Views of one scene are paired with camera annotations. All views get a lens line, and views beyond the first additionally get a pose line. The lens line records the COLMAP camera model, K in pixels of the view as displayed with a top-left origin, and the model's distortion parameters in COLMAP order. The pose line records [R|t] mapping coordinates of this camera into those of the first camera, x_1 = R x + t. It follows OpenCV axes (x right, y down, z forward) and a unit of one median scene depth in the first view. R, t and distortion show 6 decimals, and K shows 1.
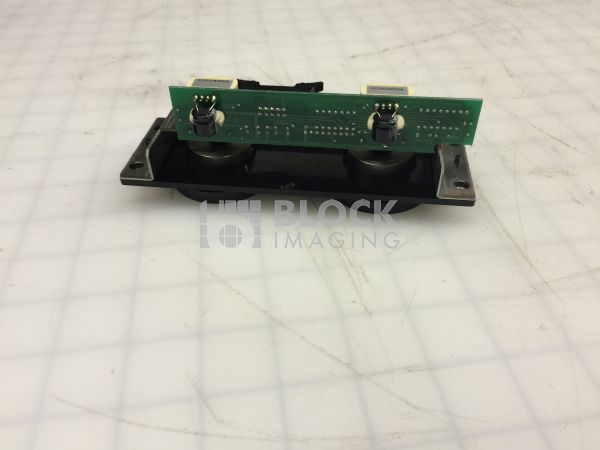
lens RADIAL K [[512.1, 0, 300.0], [0, 512.1, 225.0], [0, 0, 1]] dist [0.104414, -0.178002]
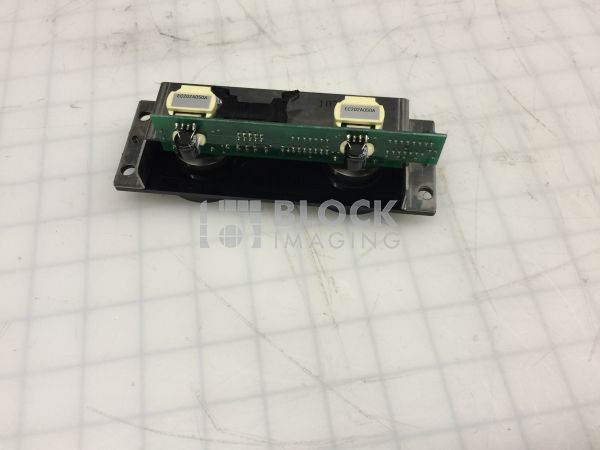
lens RADIAL K [[500.2, 0, 298.6], [0, 500.2, 216.9], [0, 0, 1]] dist [0.107710, -0.171197]
pose [[0.999886, -0.015051, -0.000735, 0.046348], [0.014359, 0.936868, 0.349389, -0.452592], [-0.004570, -0.349360, 0.936977, -0.025616]]
